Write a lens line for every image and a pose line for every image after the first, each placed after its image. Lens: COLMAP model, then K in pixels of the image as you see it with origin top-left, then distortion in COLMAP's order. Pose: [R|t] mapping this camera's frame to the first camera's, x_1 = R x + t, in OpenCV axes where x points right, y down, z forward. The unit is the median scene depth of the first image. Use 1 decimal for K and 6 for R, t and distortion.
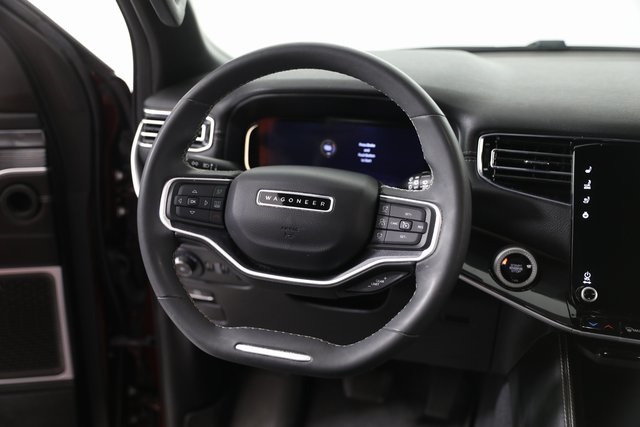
lens RADIAL K [[655.6, 0, 320.6], [0, 655.6, 211.6], [0, 0, 1]] dist [0.010501, 0.000000]
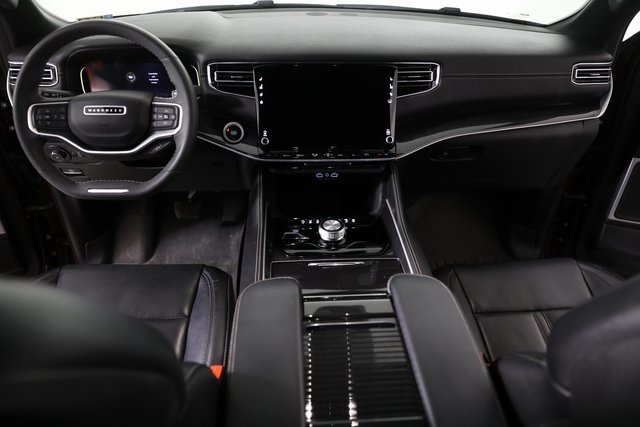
lens RADIAL K [[436.7, 0, 316.1], [0, 436.7, 212.5], [0, 0, 1]] dist [-0.089533, 0.057911]
pose [[0.951744, -0.158385, 0.262863, 0.156563], [0.092133, 0.964483, 0.247556, 0.017204], [-0.292737, -0.211391, 0.932534, -0.350228]]
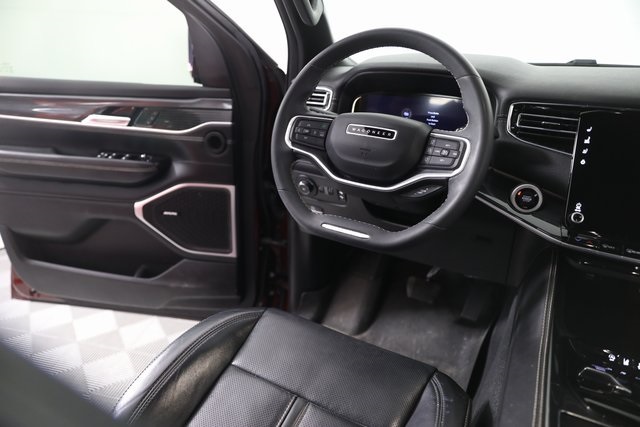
lens RADIAL K [[436.7, 0, 320.3], [0, 436.7, 211.5], [0, 0, 1]] dist [-0.089533, 0.057911]
pose [[0.967740, 0.109766, -0.226782, 0.085679], [-0.103446, 0.993846, 0.039606, 0.126029], [0.229734, -0.014868, 0.973140, 0.014950]]
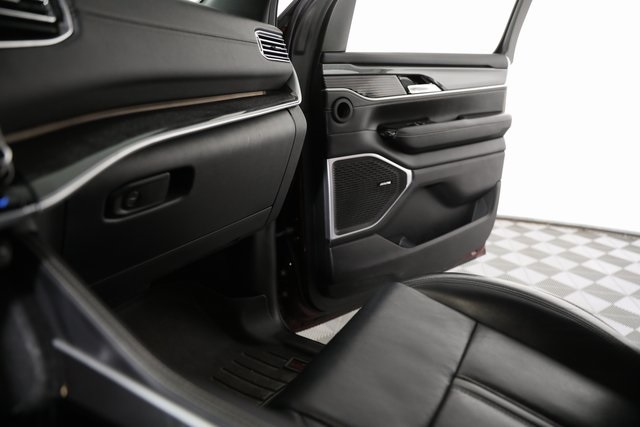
lens RADIAL K [[436.7, 0, 317.5], [0, 436.7, 213.0], [0, 0, 1]] dist [-0.089533, 0.057911]
pose [[0.292483, -0.287594, 0.912000, 0.460395], [0.325305, 0.926749, 0.187918, 0.225666], [-0.899239, 0.241716, 0.364614, 0.457791]]
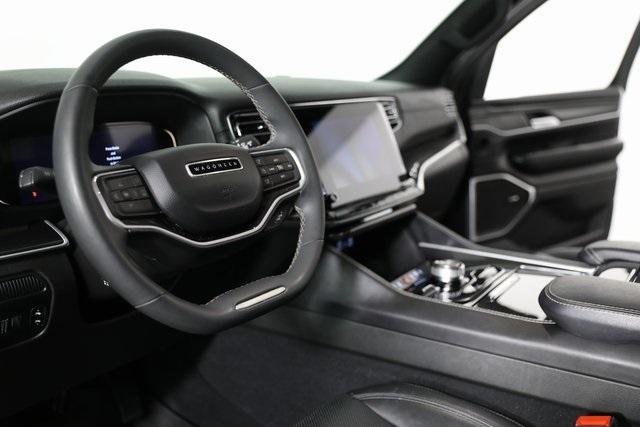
lens RADIAL K [[584.4, 0, 317.7], [0, 584.4, 217.1], [0, 0, 1]] dist [0.003020, 0.000000]
pose [[0.383905, -0.225843, 0.895328, -0.816215], [0.326468, 0.940200, 0.097177, 0.021785], [-0.863733, 0.254989, 0.434678, 0.420735]]
